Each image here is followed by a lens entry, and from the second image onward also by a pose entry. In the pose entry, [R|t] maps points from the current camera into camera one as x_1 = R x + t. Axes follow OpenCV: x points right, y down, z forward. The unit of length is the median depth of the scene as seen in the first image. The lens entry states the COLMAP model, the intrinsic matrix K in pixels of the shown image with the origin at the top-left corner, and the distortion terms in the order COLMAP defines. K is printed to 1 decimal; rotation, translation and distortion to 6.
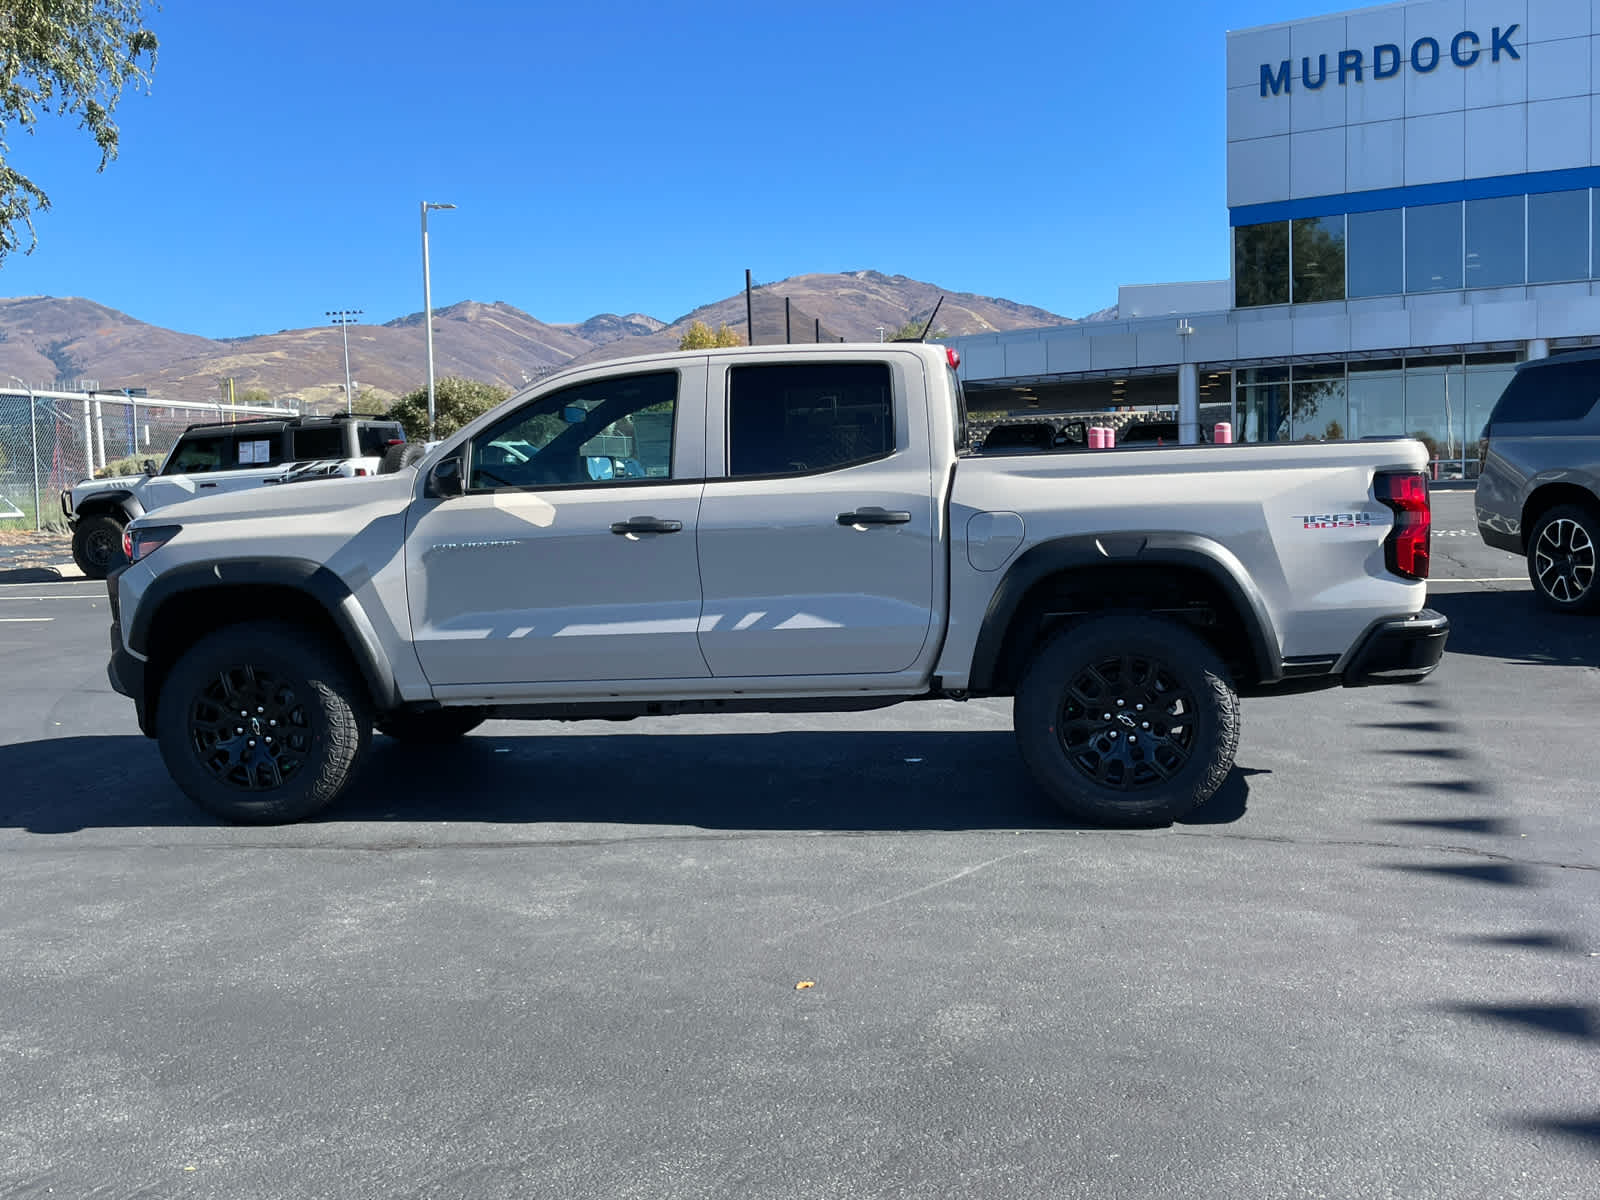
lens RADIAL K [[1557.2, 0, 800.0], [0, 1557.2, 600.0], [0, 0, 1]] dist [0.095990, -0.147995]
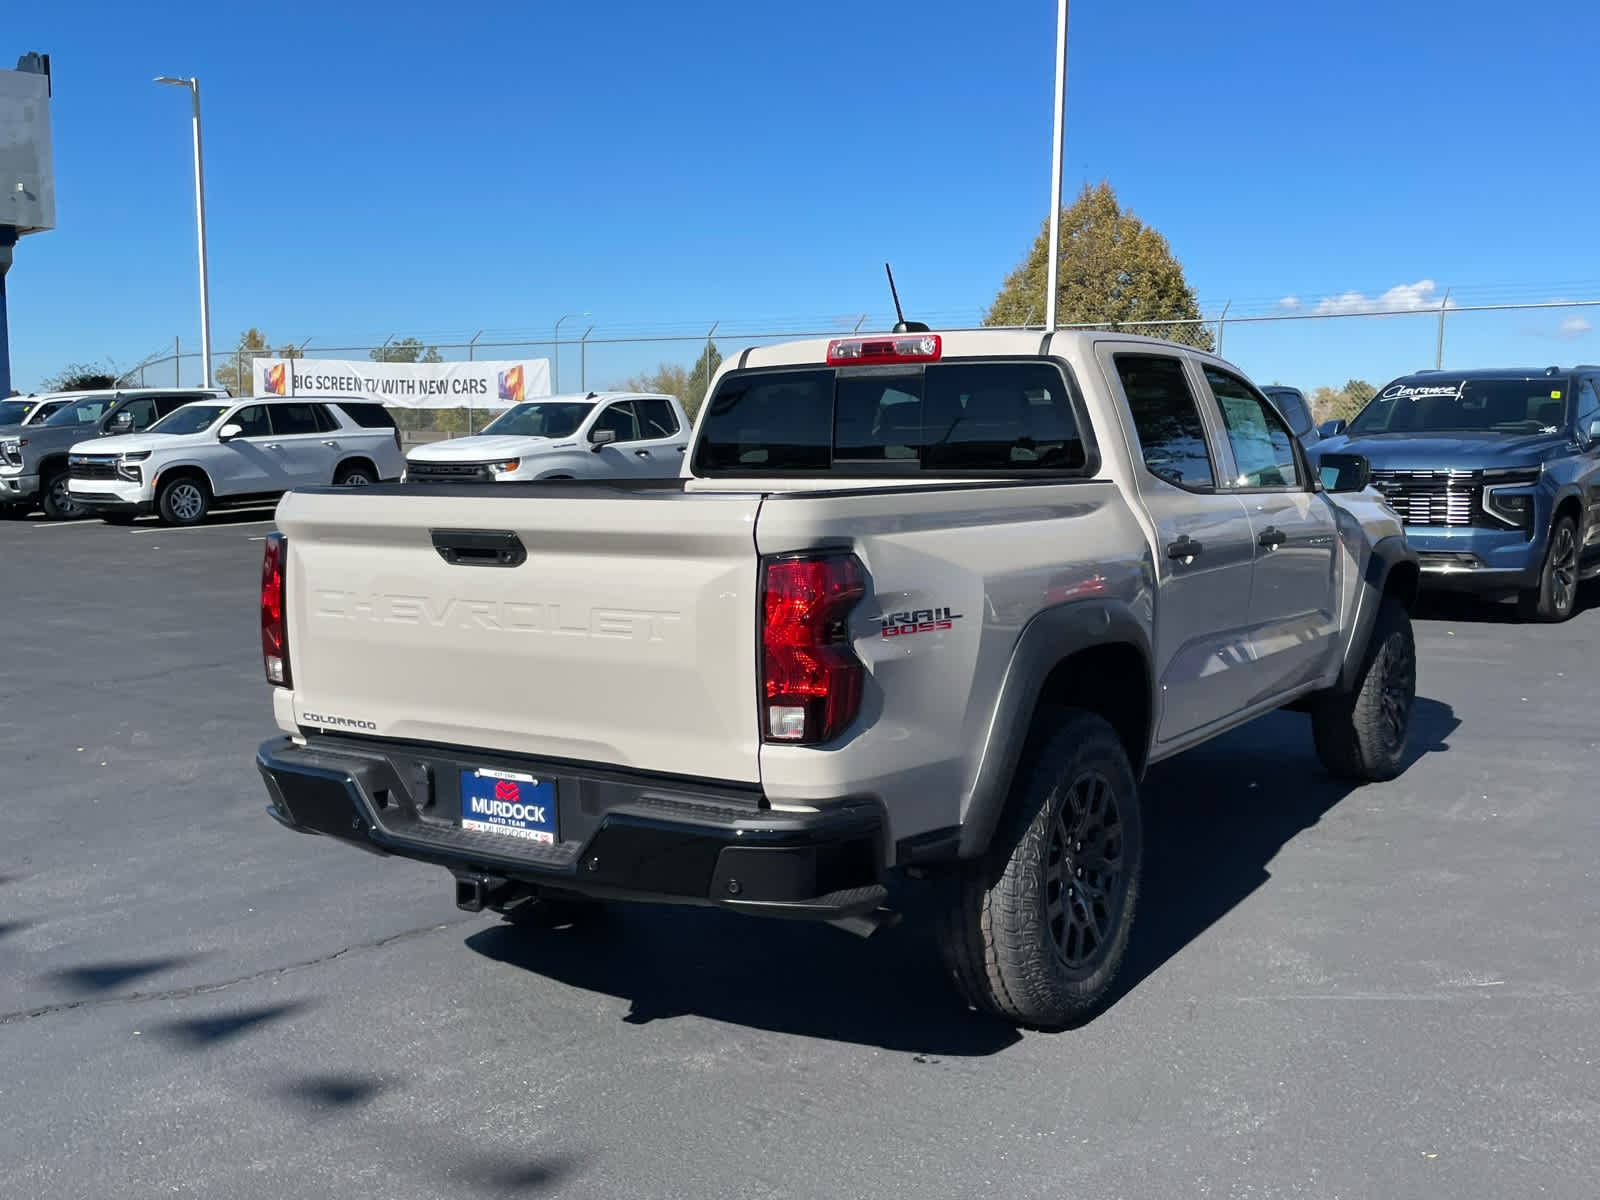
lens RADIAL K [[1532.2, 0, 817.9], [0, 1532.2, 595.2], [0, 0, 1]] dist [0.089820, -0.129389]
pose [[-0.422204, 0.121168, -0.898366, 0.793601], [-0.064967, 0.984434, 0.163308, -0.158359], [0.904170, 0.127314, -0.407760, 1.301862]]
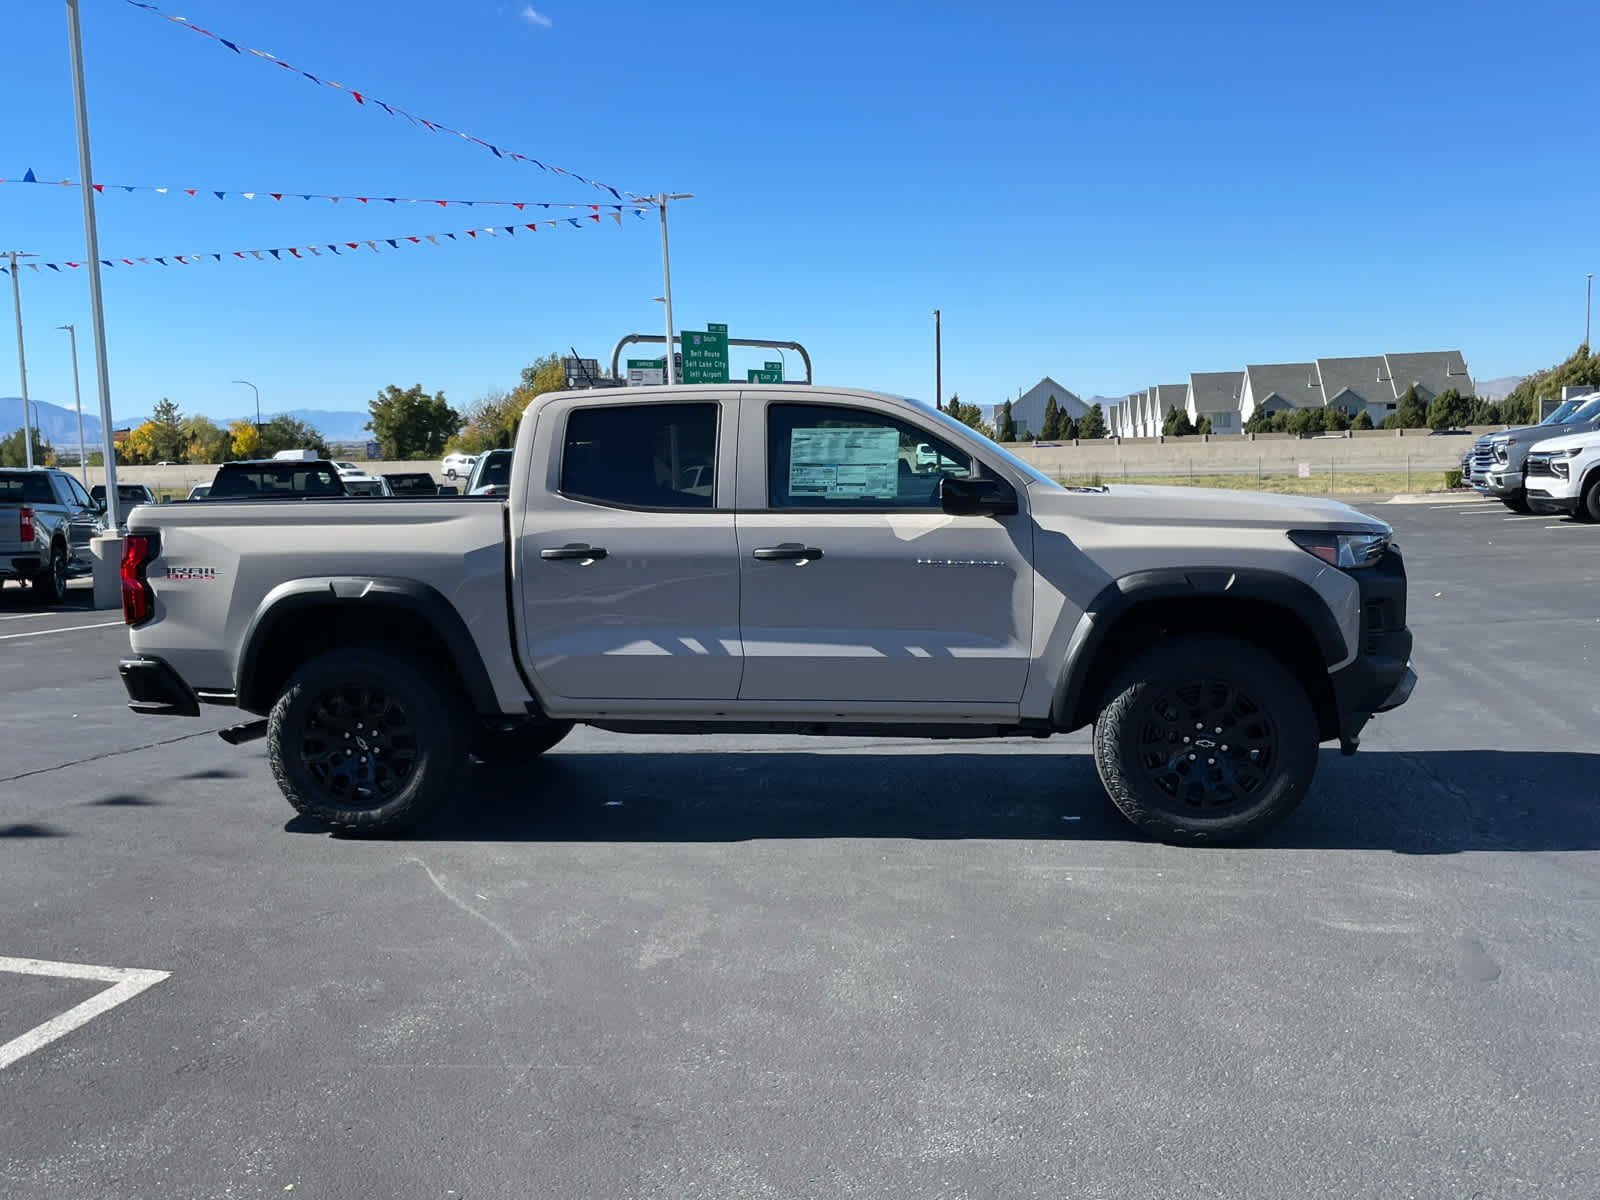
lens RADIAL K [[1520.3, 0, 807.6], [0, 1520.3, 603.9], [0, 0, 1]] dist [0.109511, -0.168310]
pose [[-0.998453, 0.054732, 0.009836, -0.069322], [0.055608, 0.981785, 0.181673, -0.205452], [0.000287, 0.181939, -0.983310, 2.084801]]
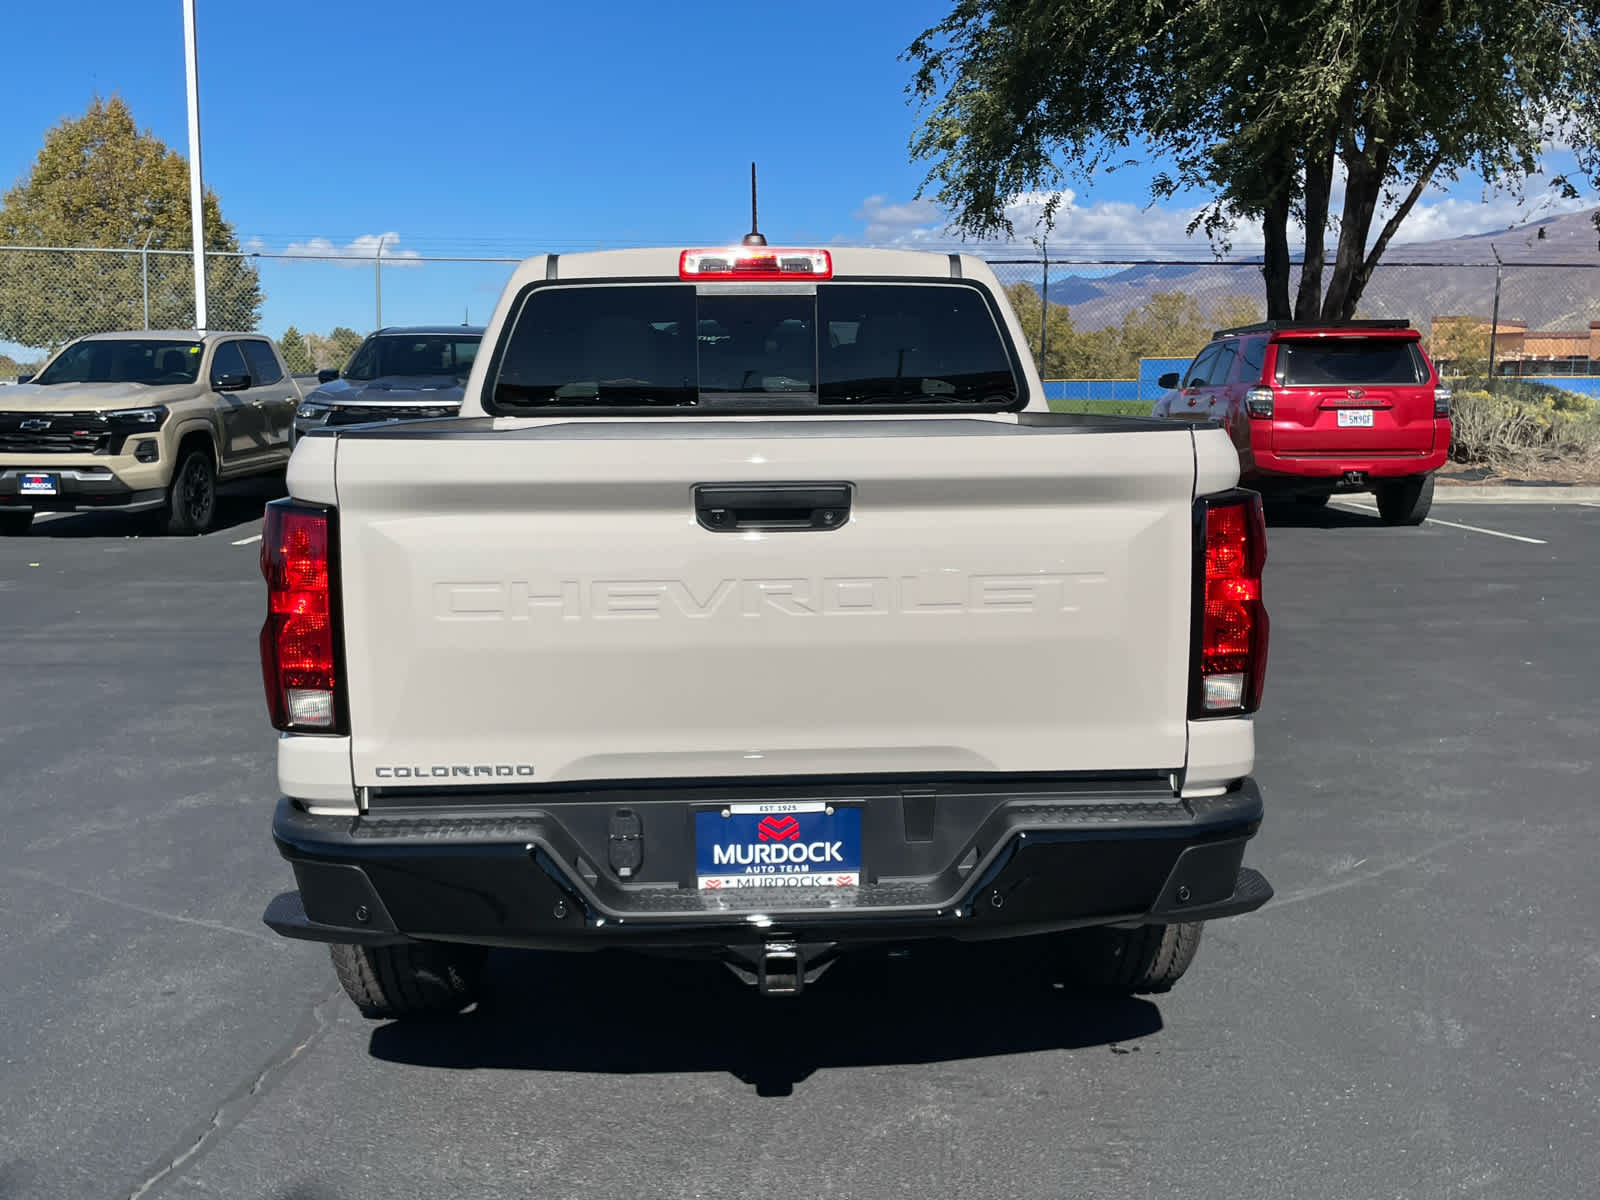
lens RADIAL K [[1546.7, 0, 804.6], [0, 1546.7, 602.4], [0, 0, 1]] dist [0.101978, -0.152811]
pose [[0.175763, 0.164709, -0.970556, 0.752375], [-0.090368, 0.984441, 0.150700, -0.116971], [0.980276, 0.061220, 0.187913, 0.919386]]
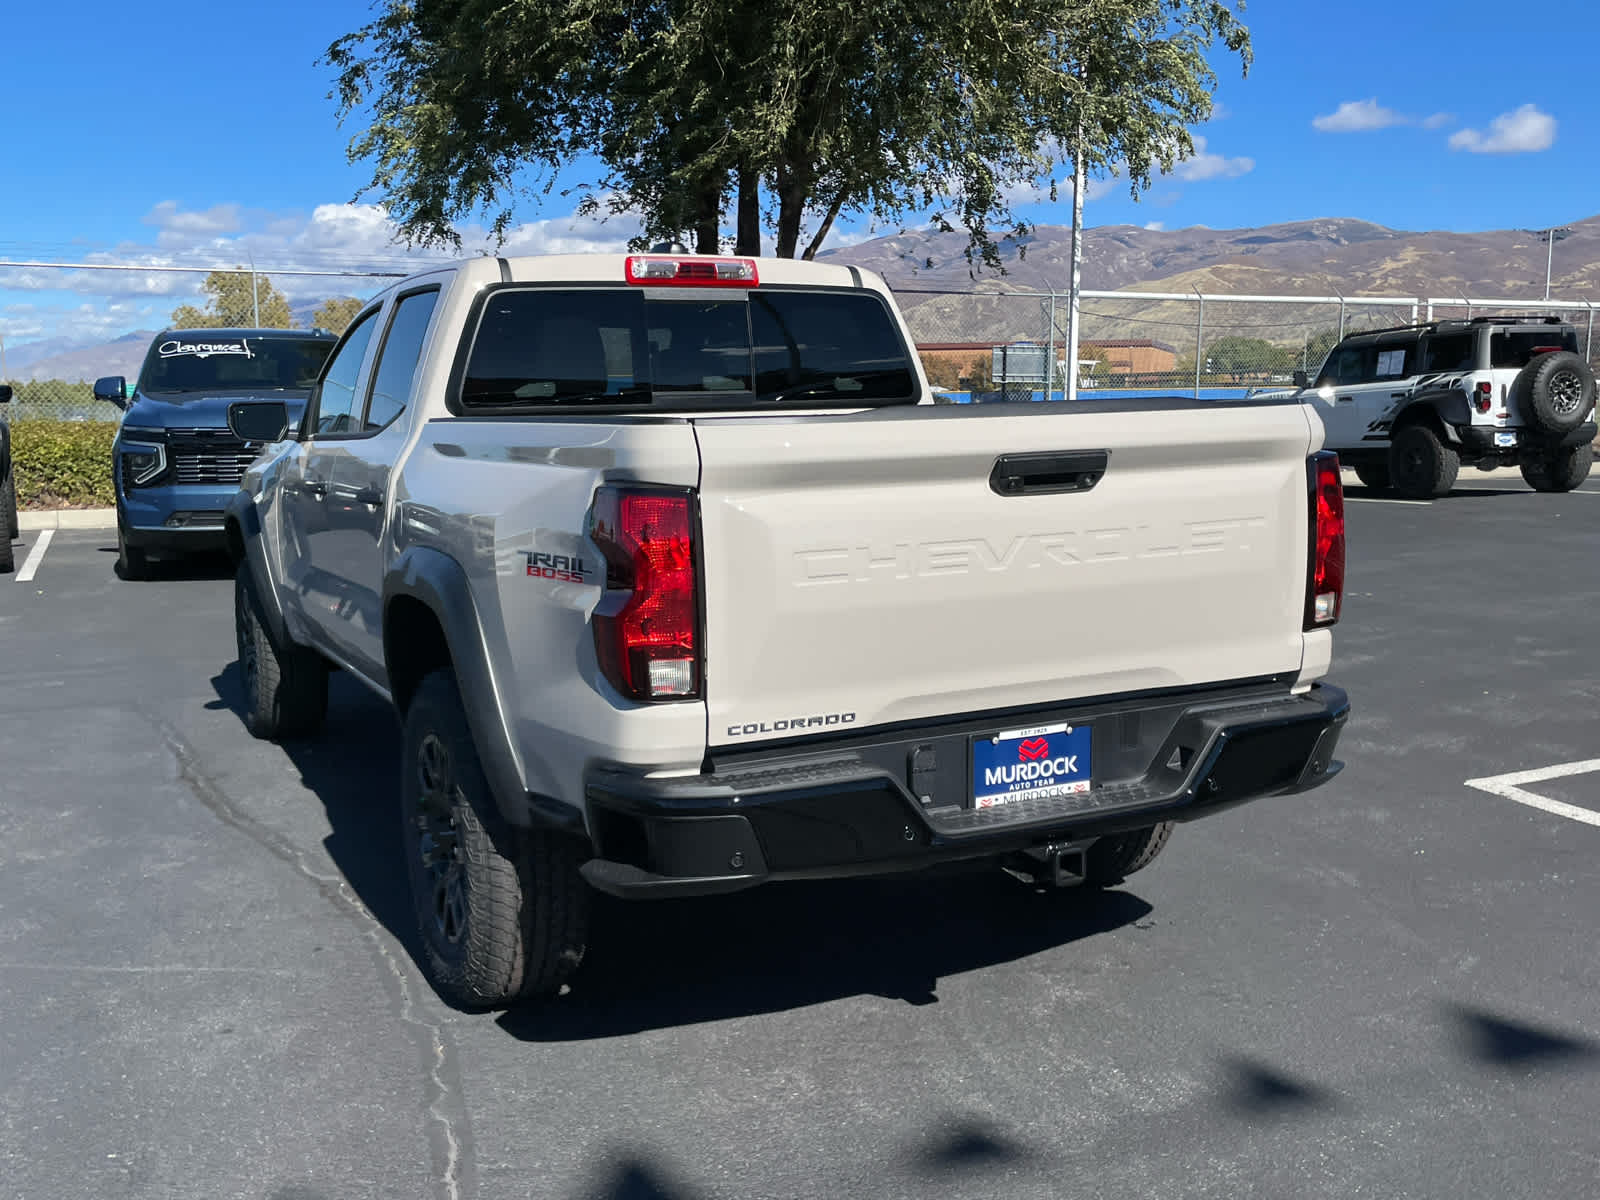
lens RADIAL K [[1557.2, 0, 800.0], [0, 1557.2, 600.0], [0, 0, 1]] dist [0.095990, -0.147995]
pose [[0.556040, 0.126913, -0.821409, 0.715542], [-0.073697, 0.991909, 0.103369, -0.086587], [0.827882, 0.003059, 0.560894, 0.662210]]
